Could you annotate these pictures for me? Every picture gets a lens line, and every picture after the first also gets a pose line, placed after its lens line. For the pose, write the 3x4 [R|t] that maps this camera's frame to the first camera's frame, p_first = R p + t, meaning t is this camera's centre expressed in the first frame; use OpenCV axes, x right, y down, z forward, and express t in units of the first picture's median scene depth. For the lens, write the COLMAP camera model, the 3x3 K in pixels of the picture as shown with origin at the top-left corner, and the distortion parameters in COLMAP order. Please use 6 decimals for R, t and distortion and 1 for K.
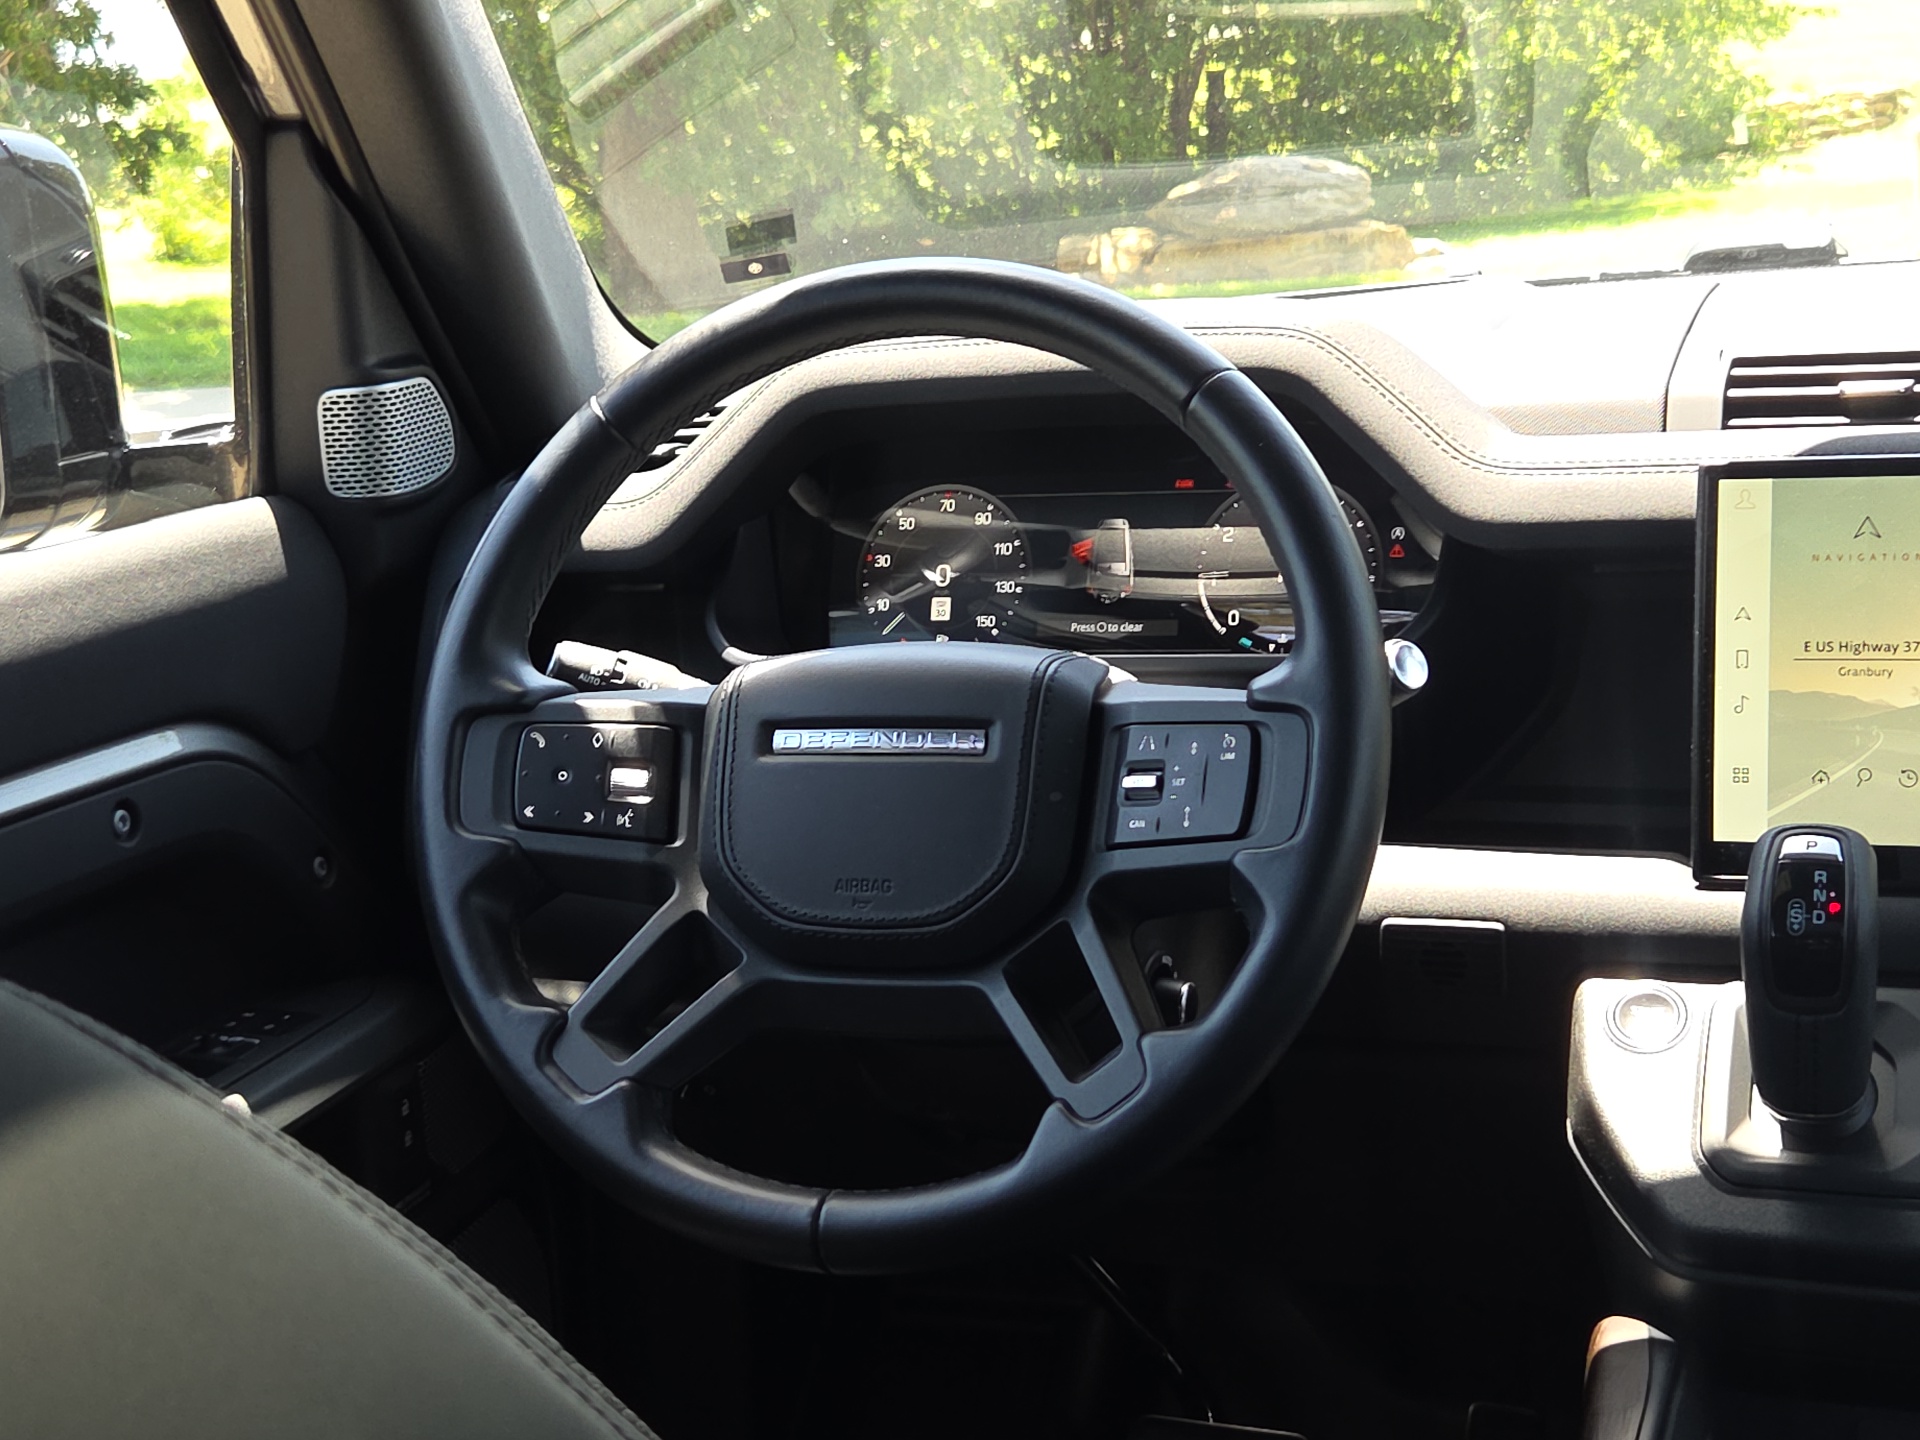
lens RADIAL K [[2801.2, 0, 950.6], [0, 2801.2, 733.2], [0, 0, 1]] dist [0.090304, 0.000000]
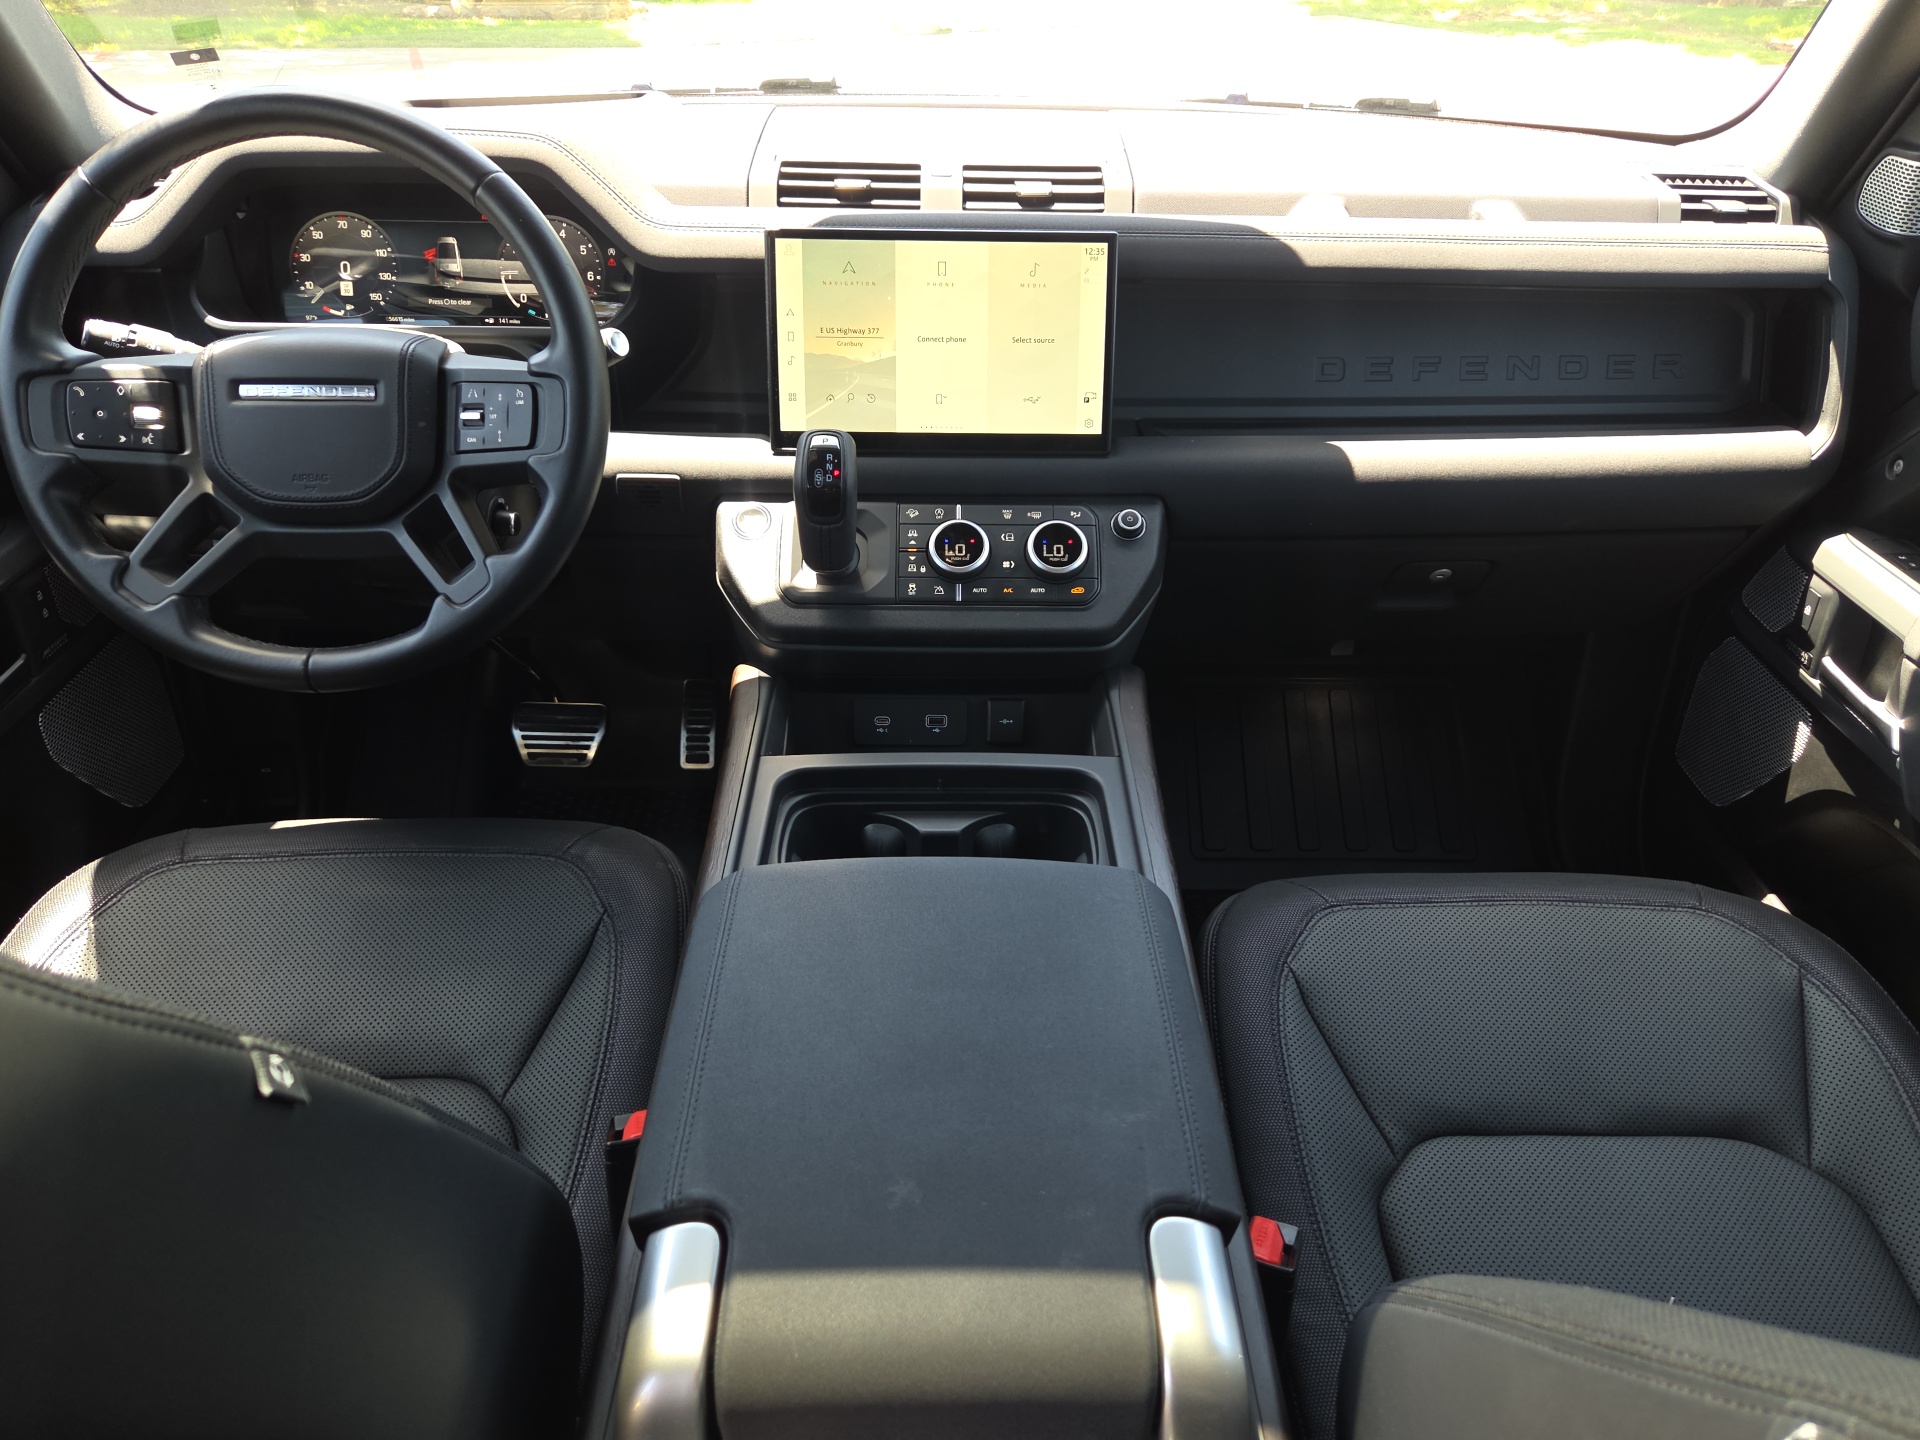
lens RADIAL K [[1349.3, 0, 973.1], [0, 1349.3, 701.0], [0, 0, 1]] dist [0.051240, -0.037427]
pose [[0.927115, -0.109273, 0.358493, 0.031243], [-0.001320, 0.955593, 0.294688, -0.062159], [-0.374775, -0.273683, 0.885800, 0.043302]]
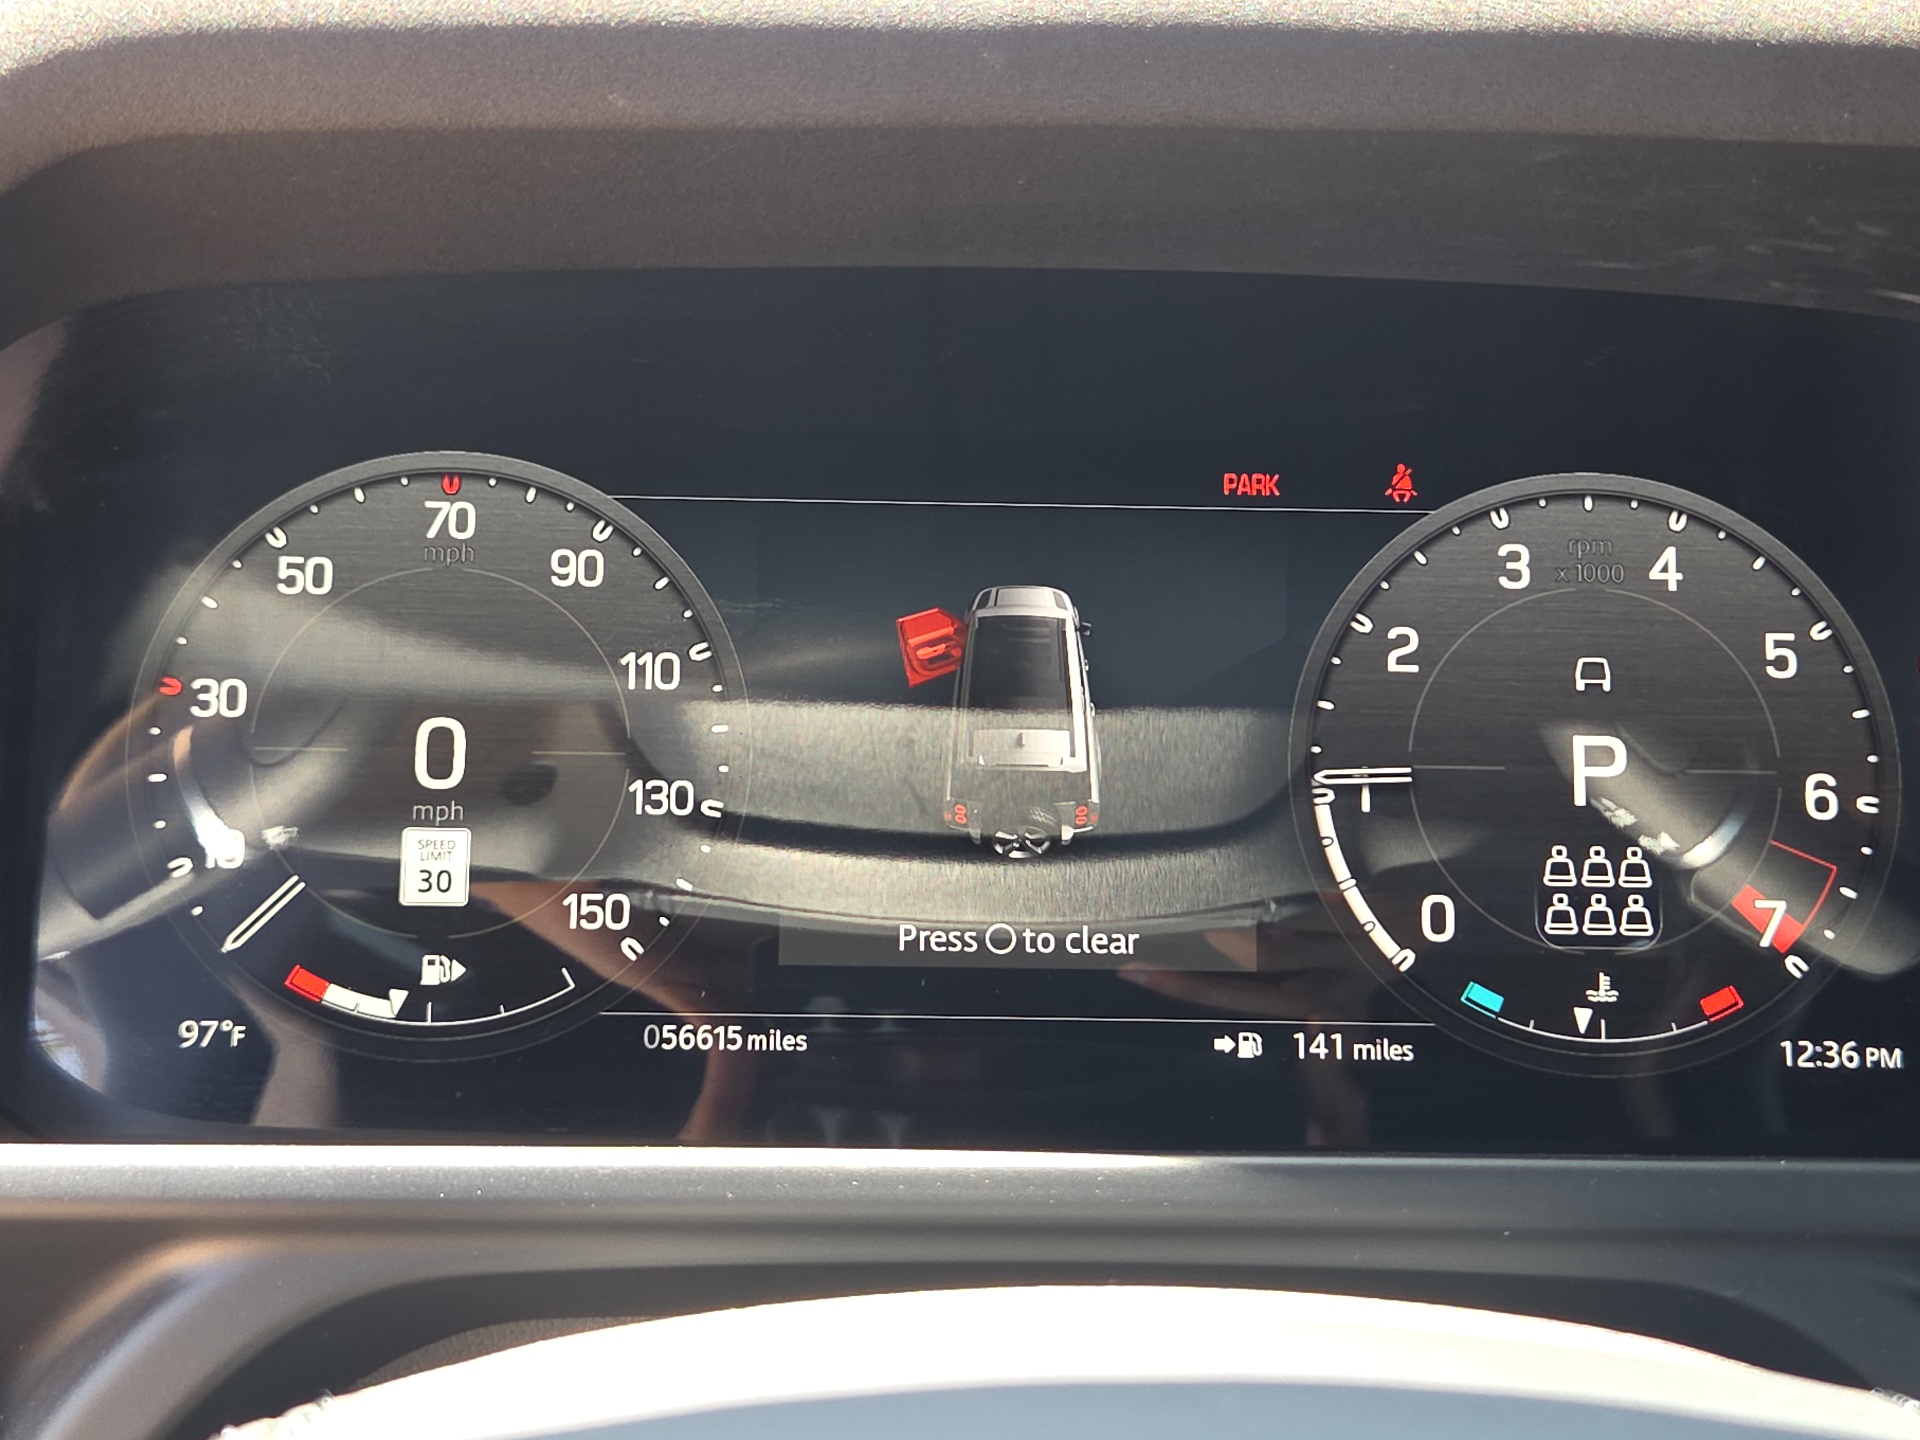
lens RADIAL K [[2958.5, 0, 961.8], [0, 2958.5, 645.4], [0, 0, 1]] dist [0.083297, 0.000000]
pose [[0.924726, 0.013683, 0.380388, -0.089913], [-0.008637, 0.999851, -0.014969, -0.079280], [-0.380536, 0.010557, 0.924706, 0.852703]]
